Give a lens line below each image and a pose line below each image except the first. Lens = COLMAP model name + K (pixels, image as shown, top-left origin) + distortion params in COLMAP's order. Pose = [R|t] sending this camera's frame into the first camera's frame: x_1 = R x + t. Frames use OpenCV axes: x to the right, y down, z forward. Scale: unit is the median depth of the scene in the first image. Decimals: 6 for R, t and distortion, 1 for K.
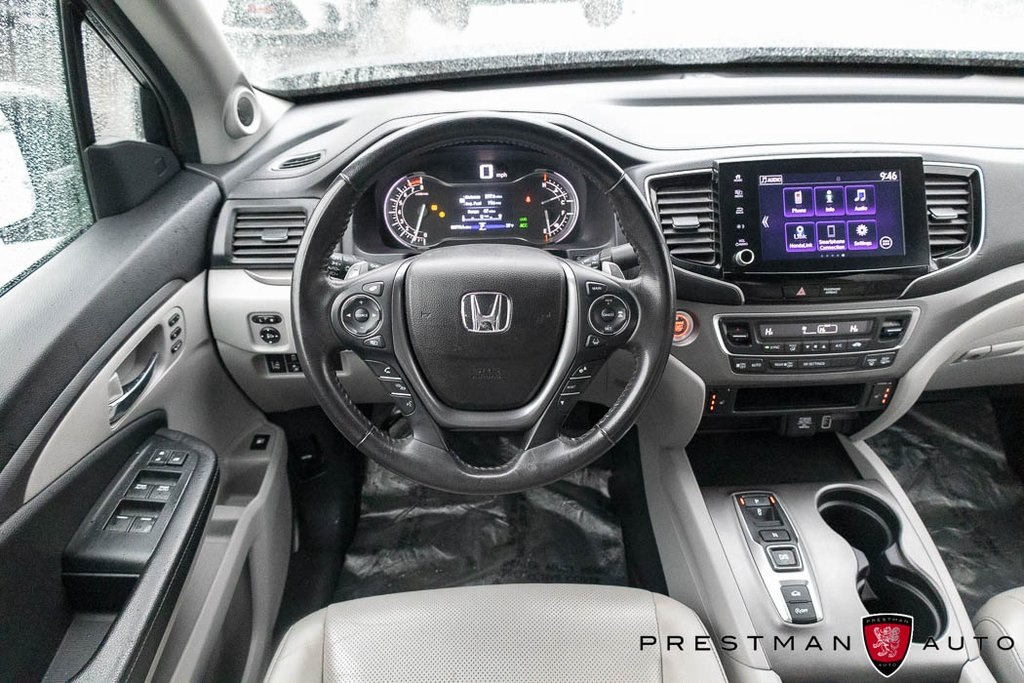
lens RADIAL K [[674.1, 0, 506.6], [0, 674.1, 345.0], [0, 0, 1]] dist [0.000547, 0.007046]
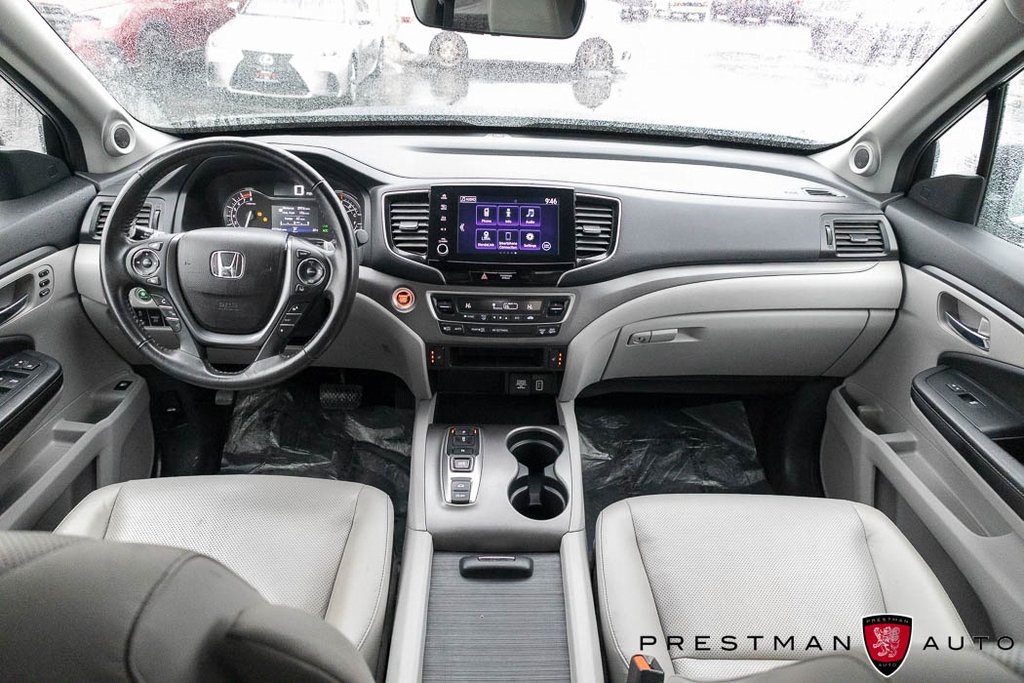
lens RADIAL K [[674.1, 0, 512.4], [0, 674.1, 342.7], [0, 0, 1]] dist [0.000547, 0.007046]
pose [[0.998714, 0.050522, -0.004245, 0.489145], [-0.050695, 0.993861, -0.098337, 0.190193], [-0.000749, 0.098426, 0.995144, -0.392368]]
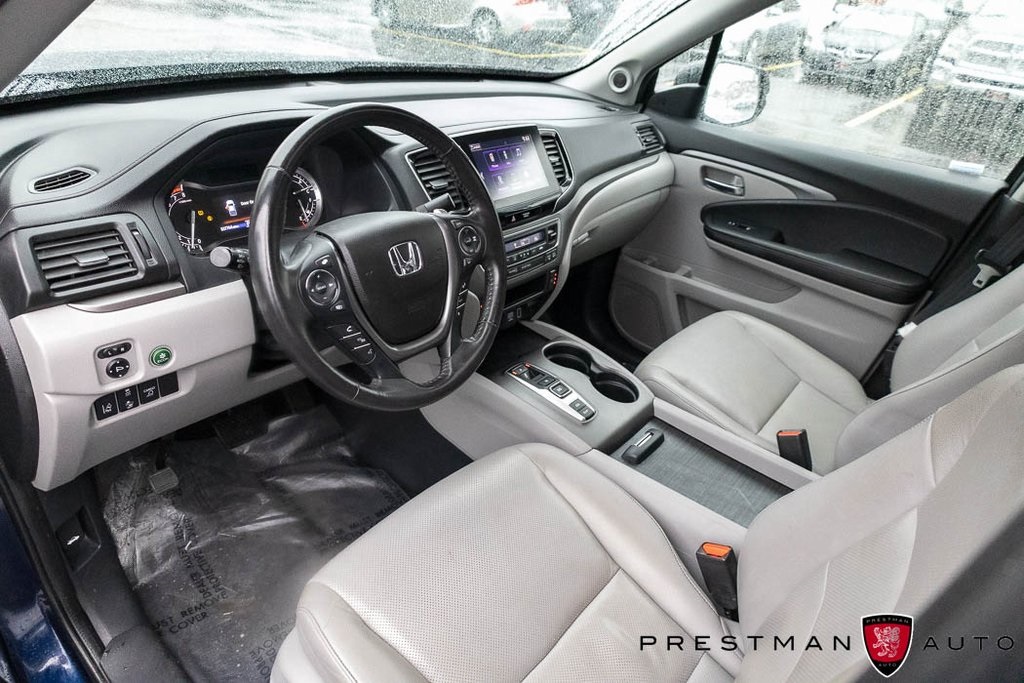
lens RADIAL K [[674.1, 0, 518.2], [0, 674.1, 333.3], [0, 0, 1]] dist [0.000547, 0.007046]
pose [[0.649643, -0.282439, 0.705828, -0.654436], [0.310793, 0.945968, 0.092479, 0.025434], [-0.693810, 0.159288, 0.702321, -0.013732]]
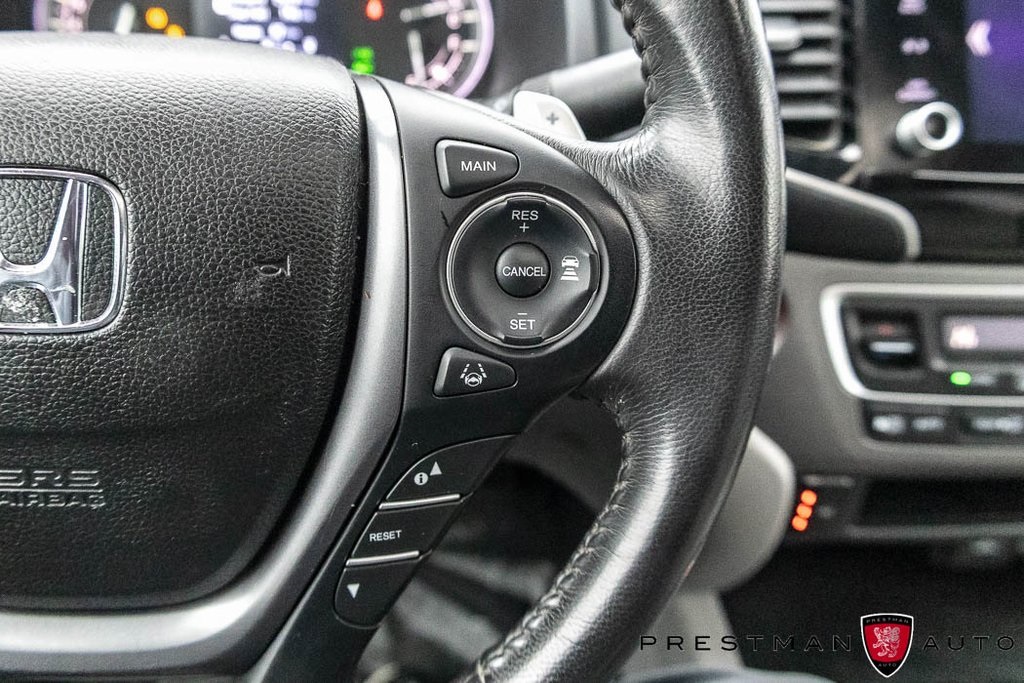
lens RADIAL K [[836.7, 0, 474.3], [0, 836.7, 329.4], [0, 0, 1]] dist [-0.019603, -0.001677]
pose [[0.999380, 0.022479, 0.027091, 0.097920], [-0.022456, 0.999747, -0.001138, -0.017334], [-0.027110, 0.000529, 0.999632, 0.535982]]
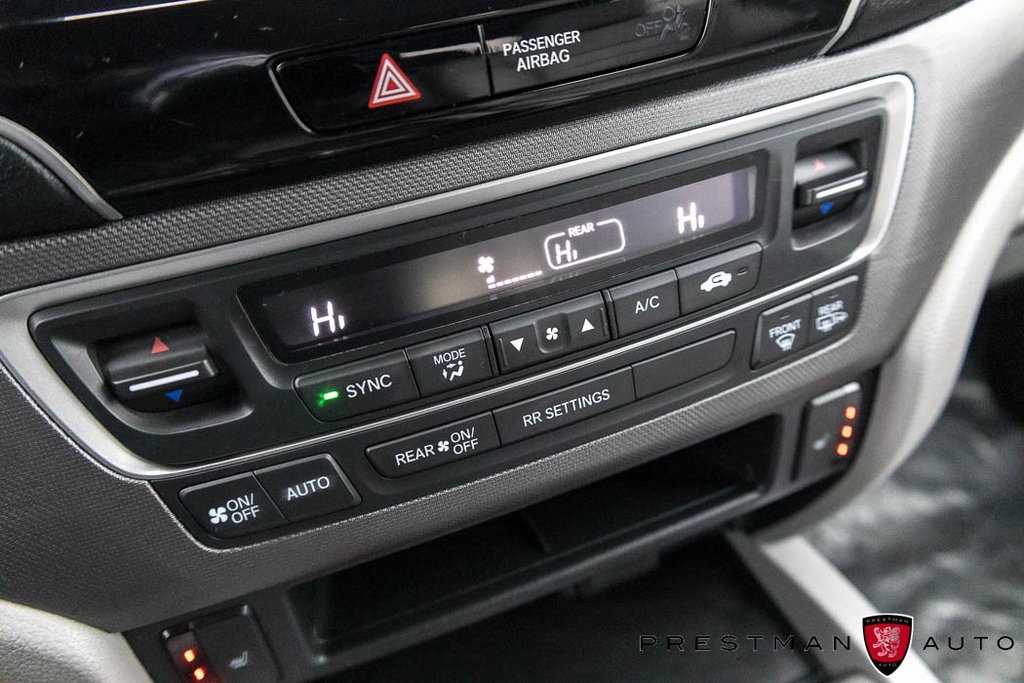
lens RADIAL K [[786.4, 0, 509.9], [0, 786.4, 341.7], [0, 0, 1]] dist [-0.015738, -0.001829]
pose [[0.945906, -0.246898, 0.210484, 0.388307], [0.237484, 0.968917, 0.069299, -0.016105], [-0.221052, -0.015564, 0.975138, 0.748165]]
